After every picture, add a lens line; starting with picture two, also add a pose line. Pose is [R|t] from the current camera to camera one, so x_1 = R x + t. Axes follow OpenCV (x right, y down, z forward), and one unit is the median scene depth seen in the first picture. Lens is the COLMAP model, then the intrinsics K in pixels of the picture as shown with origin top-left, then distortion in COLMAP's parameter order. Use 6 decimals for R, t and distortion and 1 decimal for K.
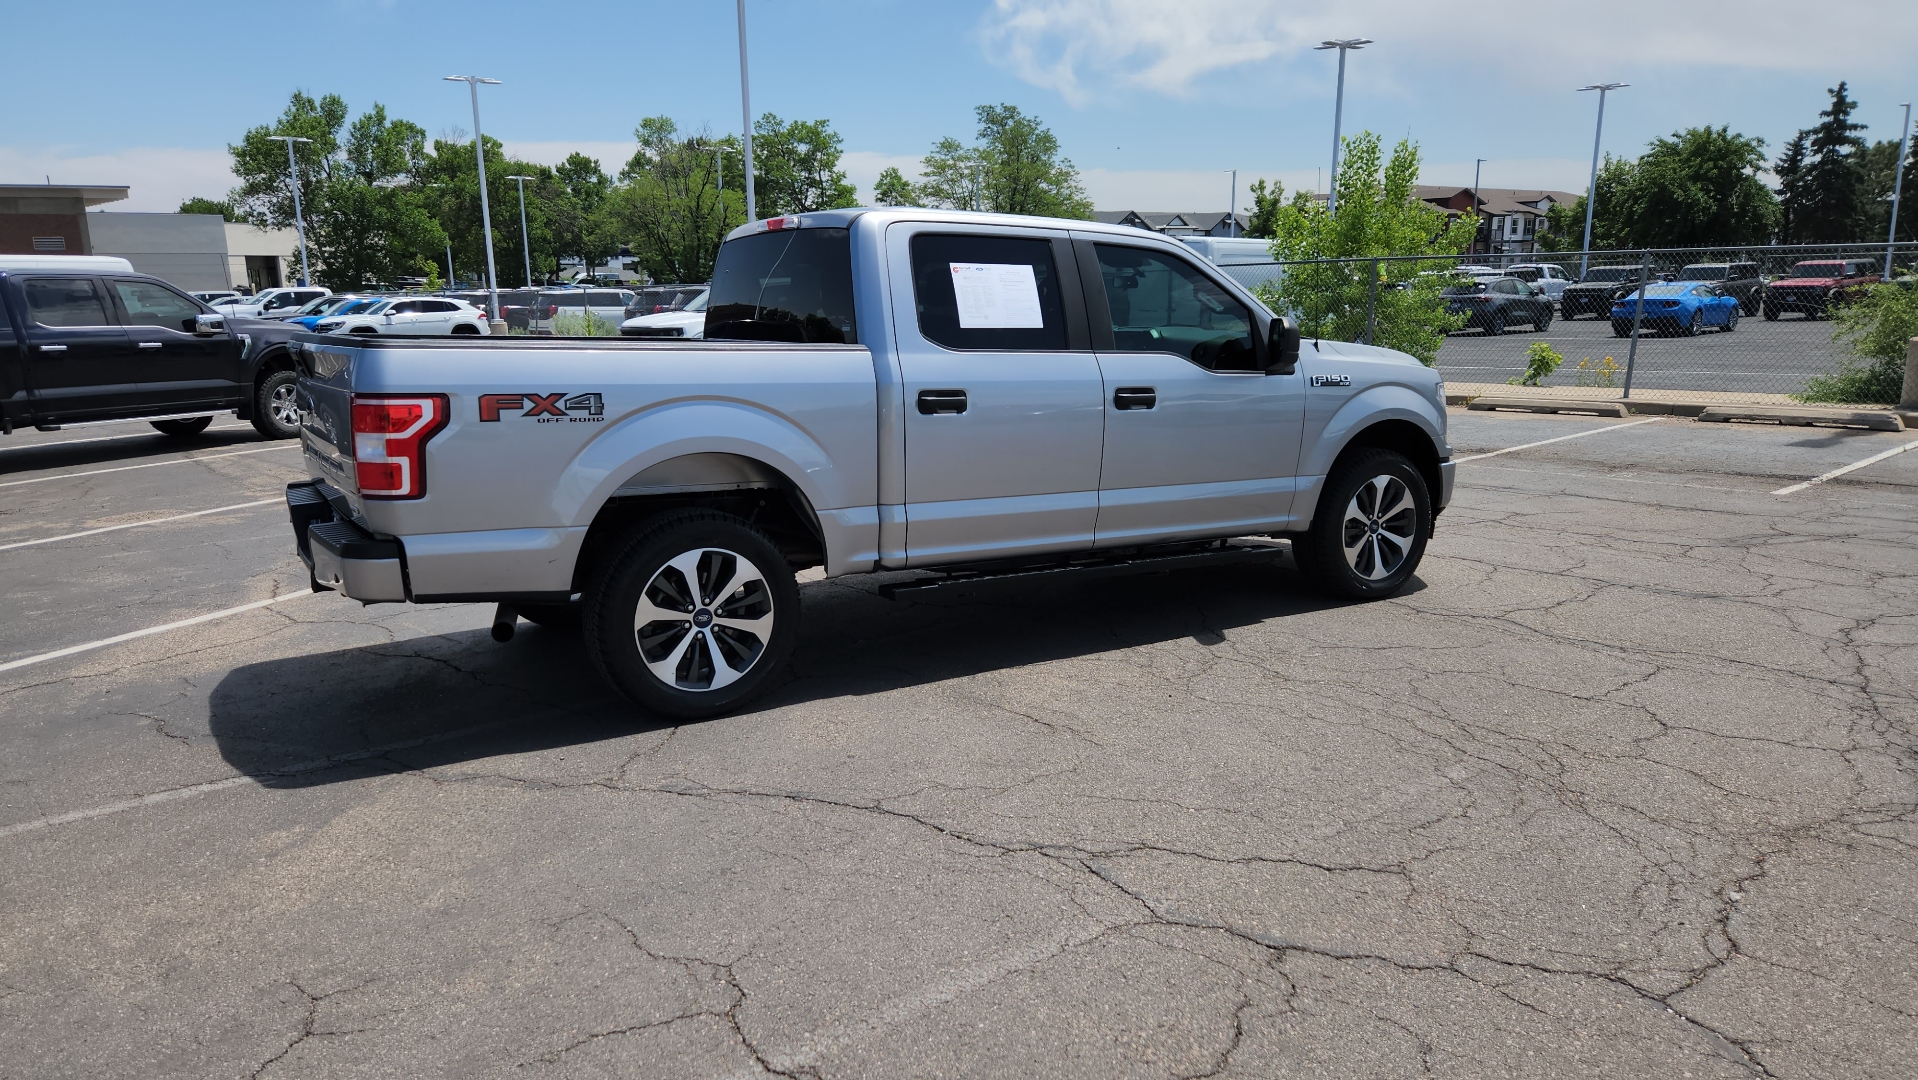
lens RADIAL K [[1279.1, 0, 925.7], [0, 1279.1, 556.9], [0, 0, 1]] dist [0.071841, -0.060831]
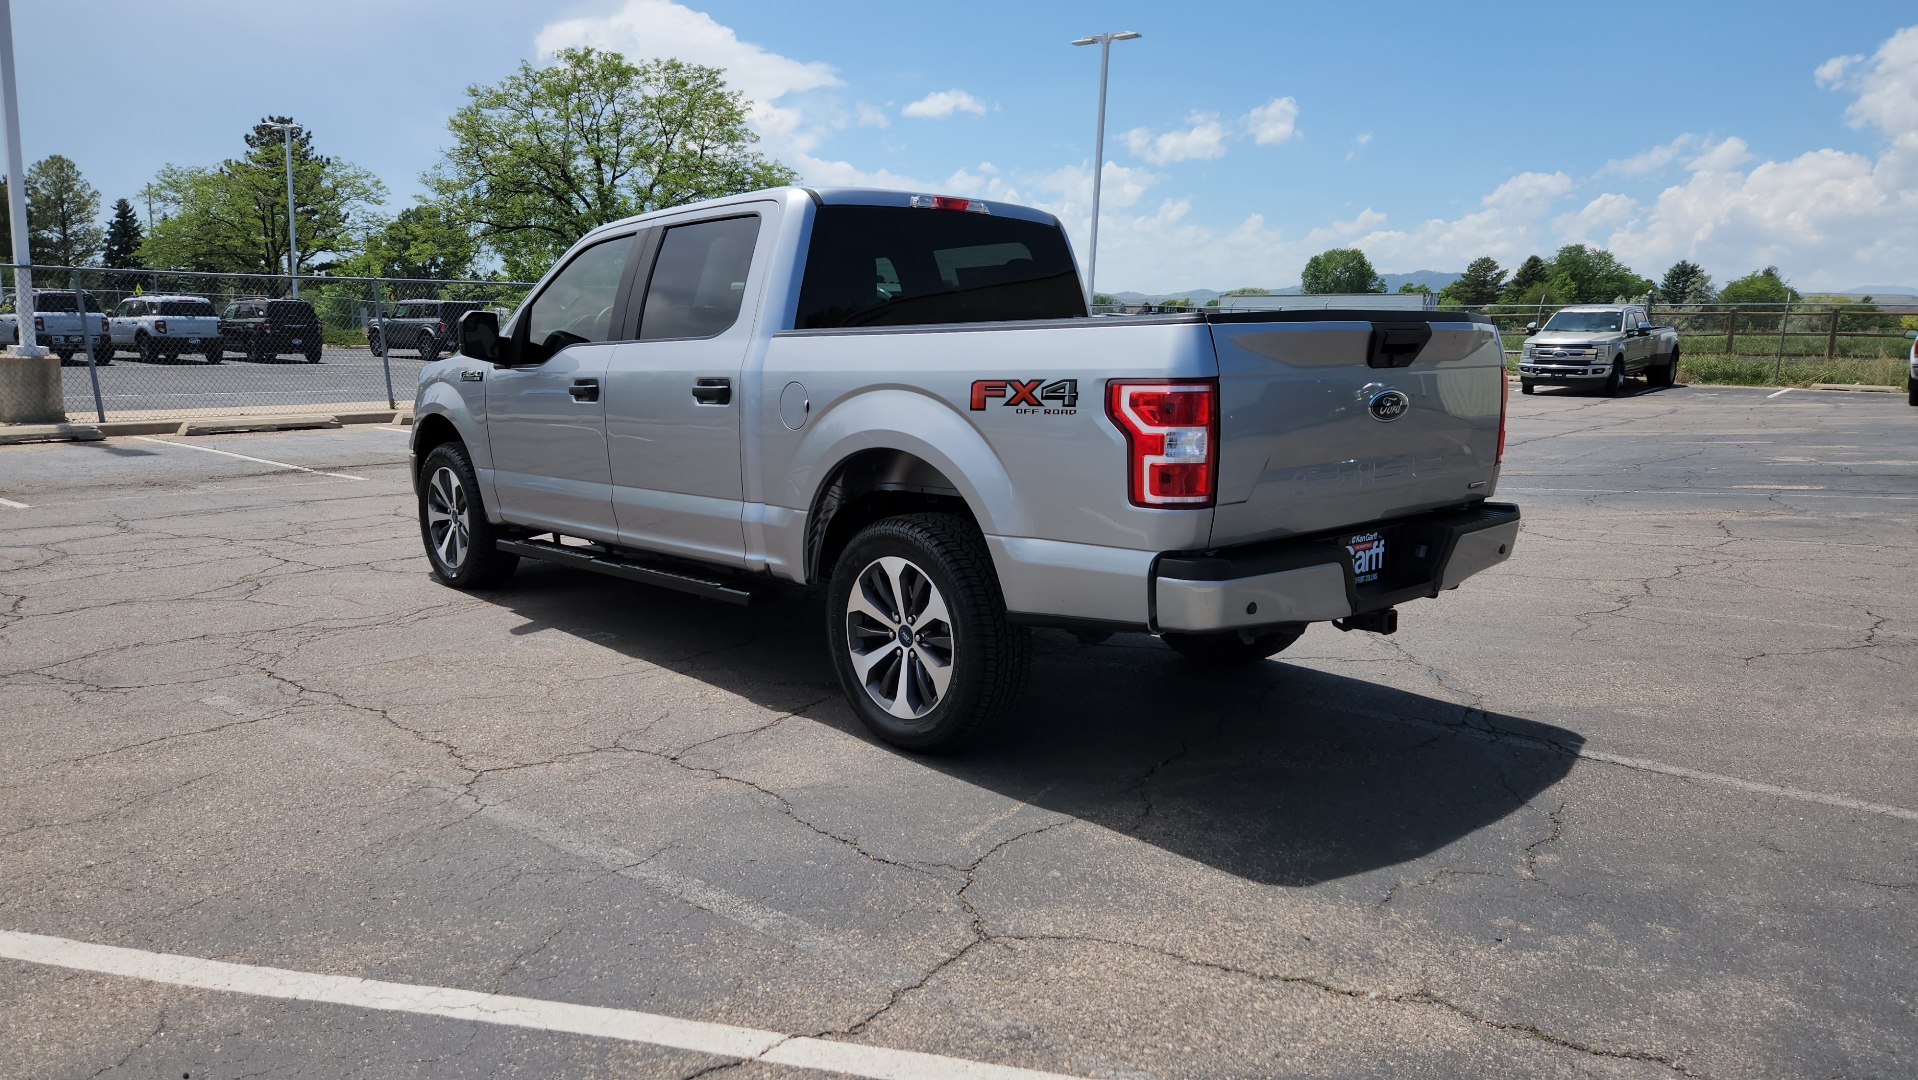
lens RADIAL K [[1273.9, 0, 935.5], [0, 1273.9, 577.1], [0, 0, 1]] dist [0.066333, -0.047757]
pose [[-0.191173, -0.174030, 0.966005, -0.934070], [0.185569, 0.960001, 0.209673, -0.178771], [-0.963855, 0.219345, -0.151232, 1.096249]]
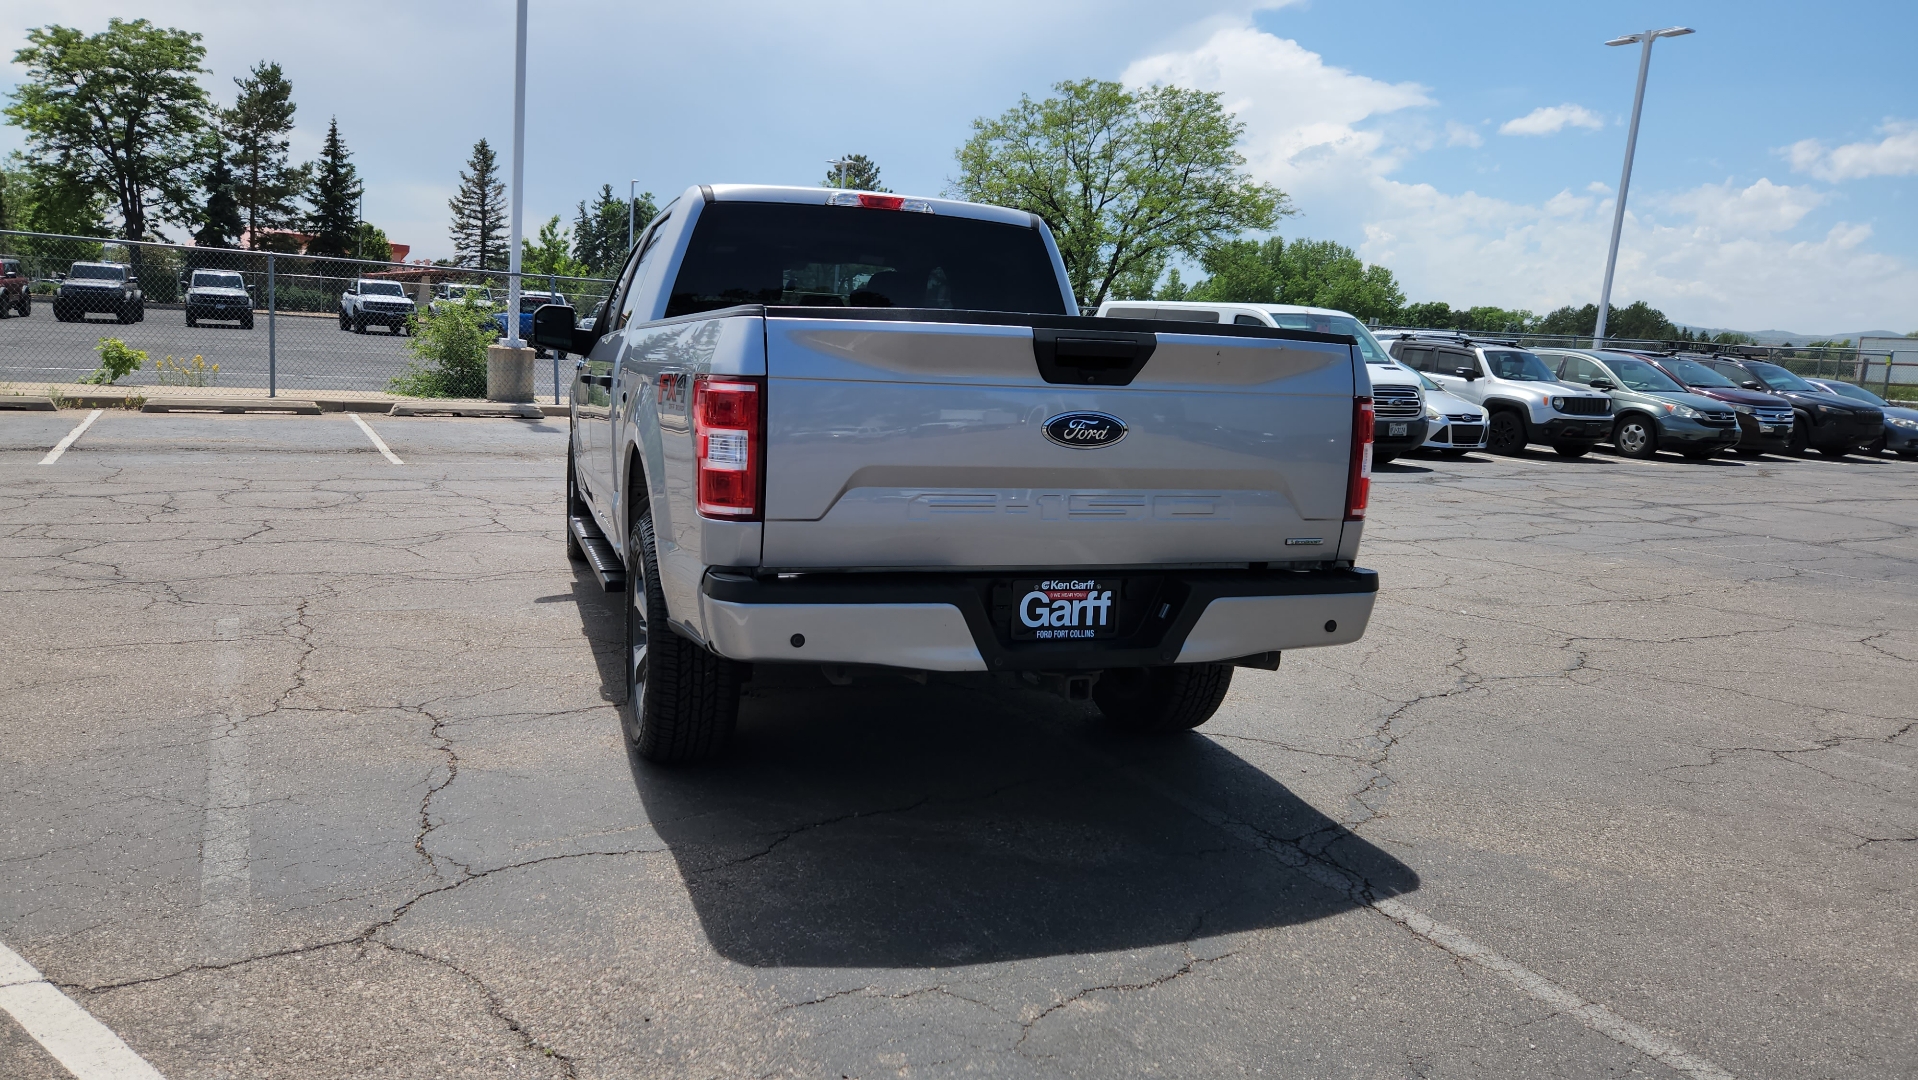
lens RADIAL K [[1280.9, 0, 925.0], [0, 1280.9, 537.8], [0, 0, 1]] dist [0.073521, -0.062243]
pose [[0.222498, -0.125250, 0.966854, -0.884574], [0.139071, 0.985649, 0.095681, -0.103668], [-0.964963, 0.113173, 0.236724, 0.720956]]
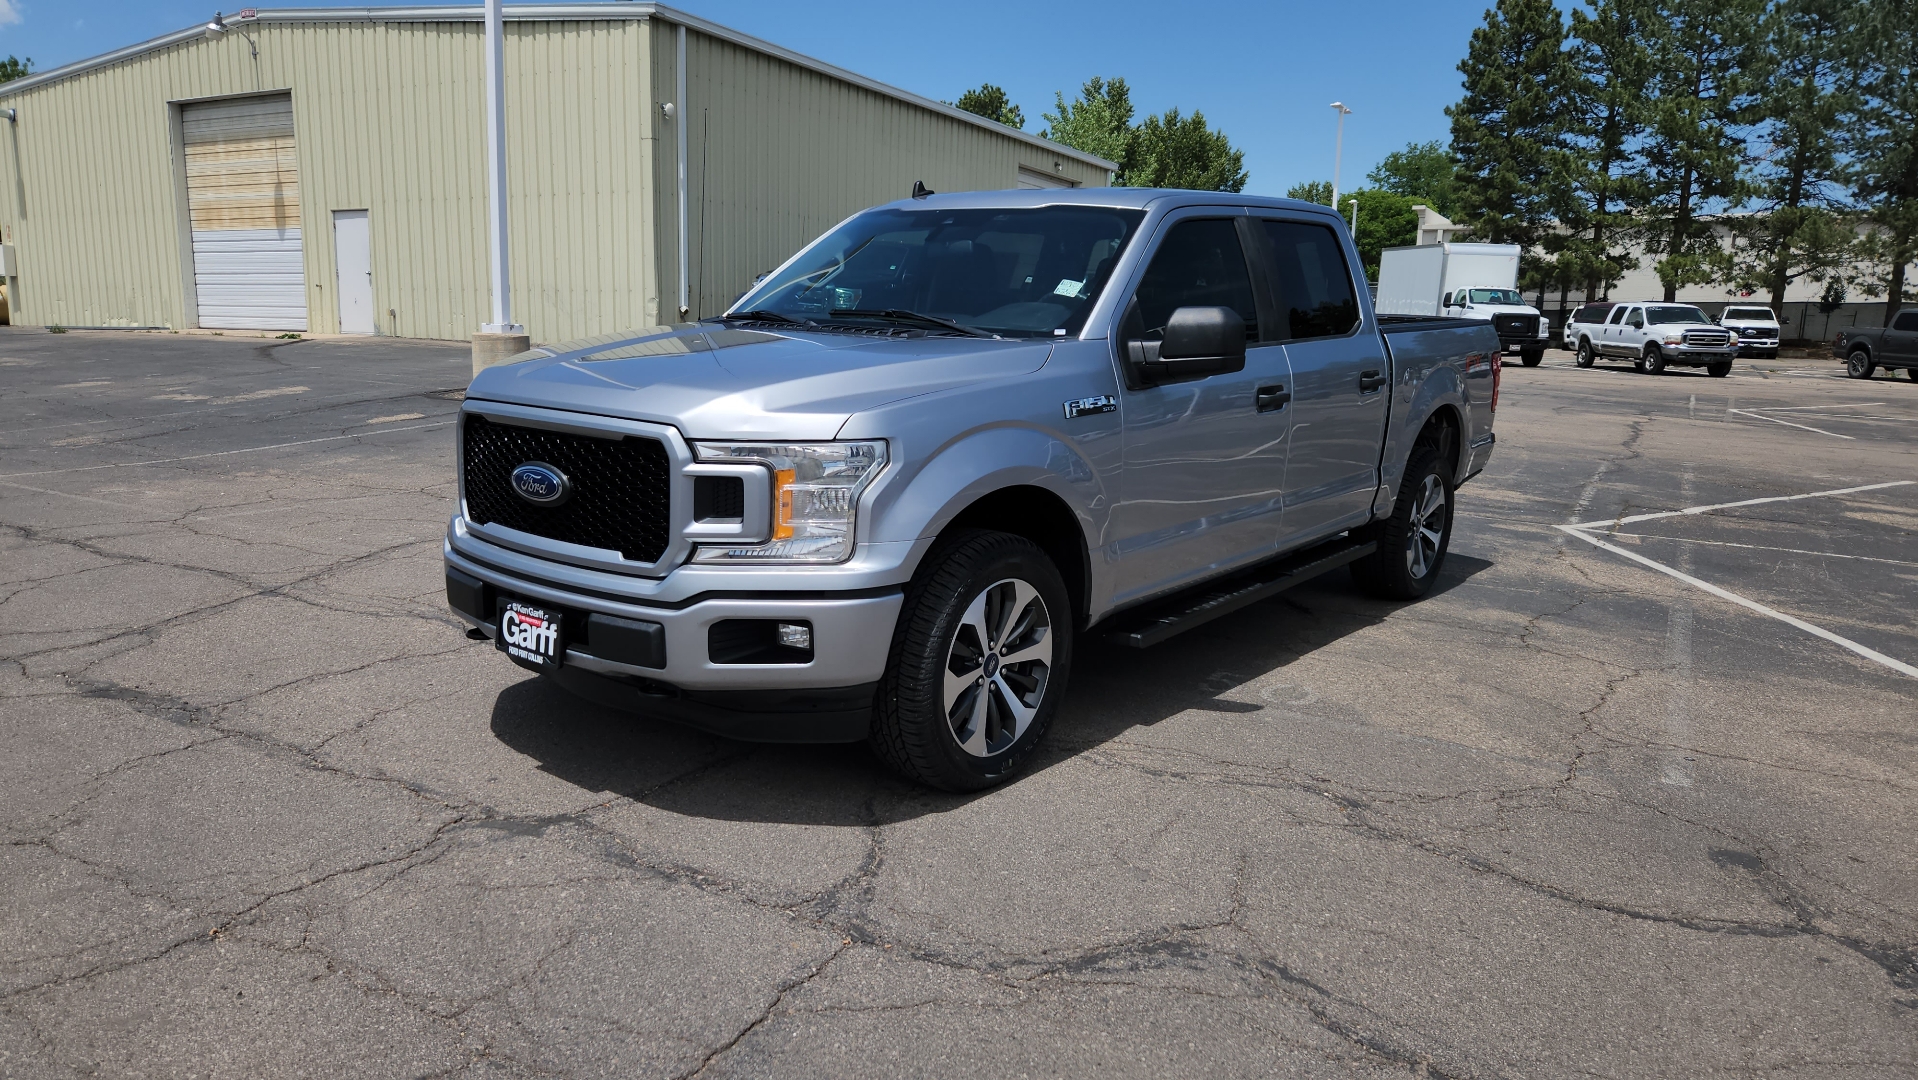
lens RADIAL K [[1280.9, 0, 925.0], [0, 1280.9, 537.8], [0, 0, 1]] dist [0.073521, -0.062243]
pose [[-0.942638, 0.041876, -0.331181, 0.445497], [-0.086830, 0.927192, 0.364384, -0.351427], [0.322327, 0.372238, -0.870370, 1.811093]]
